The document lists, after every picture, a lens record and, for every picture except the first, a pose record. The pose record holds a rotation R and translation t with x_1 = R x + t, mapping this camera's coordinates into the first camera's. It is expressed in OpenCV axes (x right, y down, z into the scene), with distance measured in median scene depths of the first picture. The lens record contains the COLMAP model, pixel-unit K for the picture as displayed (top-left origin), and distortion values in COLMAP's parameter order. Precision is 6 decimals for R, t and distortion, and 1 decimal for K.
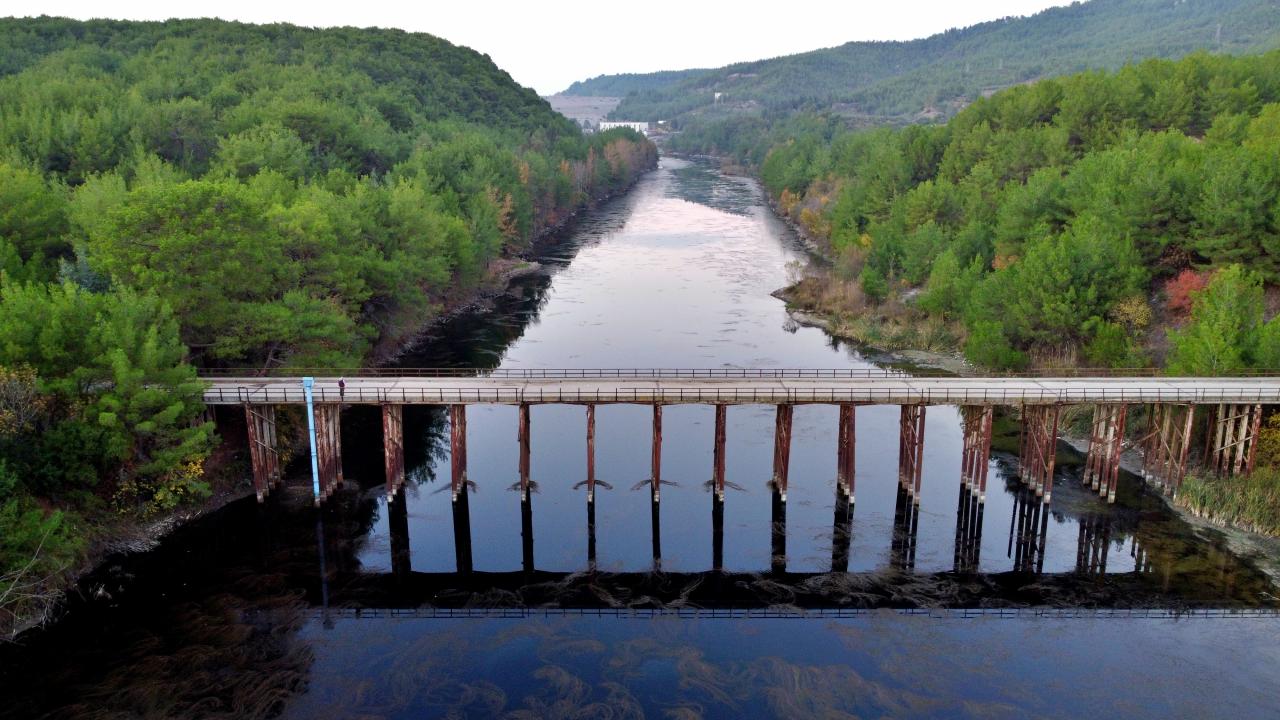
lens RADIAL K [[949.2, 0, 640.0], [0, 949.2, 360.0], [0, 0, 1]] dist [-0.004246, -0.001838]
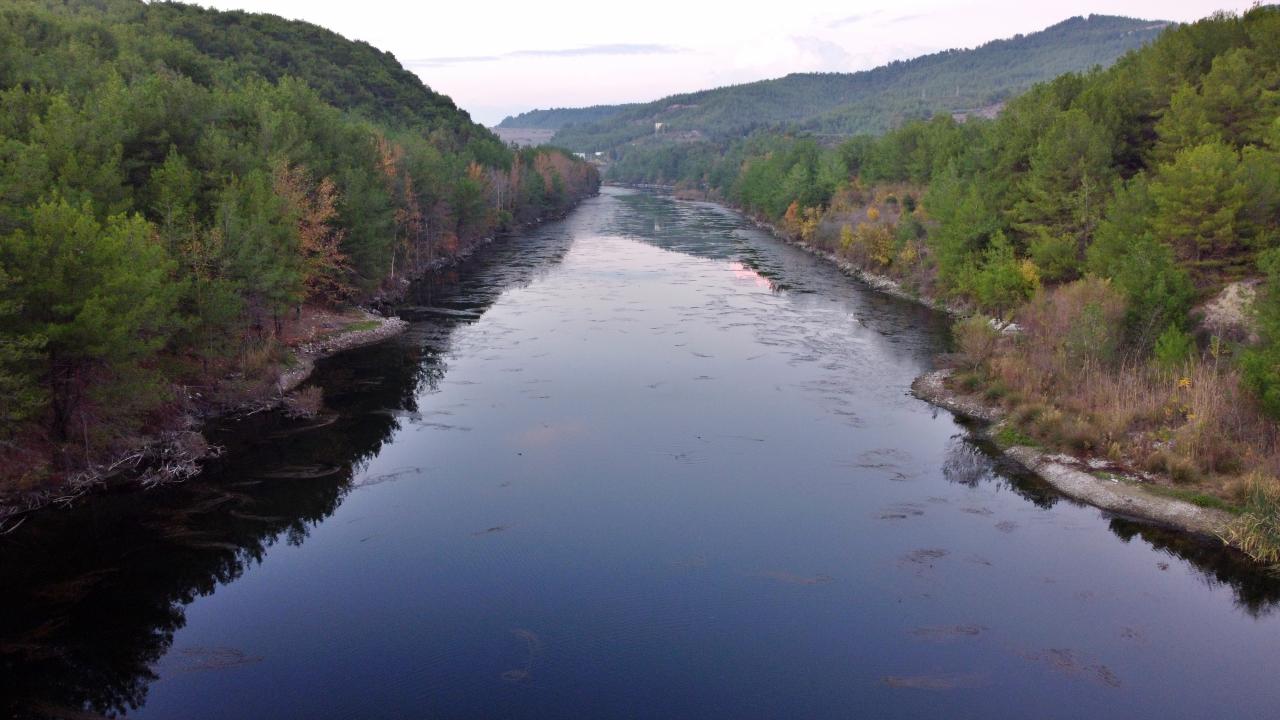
lens RADIAL K [[949.2, 0, 640.0], [0, 949.2, 360.0], [0, 0, 1]] dist [-0.004246, -0.001838]
pose [[0.997707, -0.012290, 0.066556, -0.003753], [0.015004, 0.999070, -0.040433, -0.018054], [-0.065997, 0.041339, 0.996963, 0.150819]]
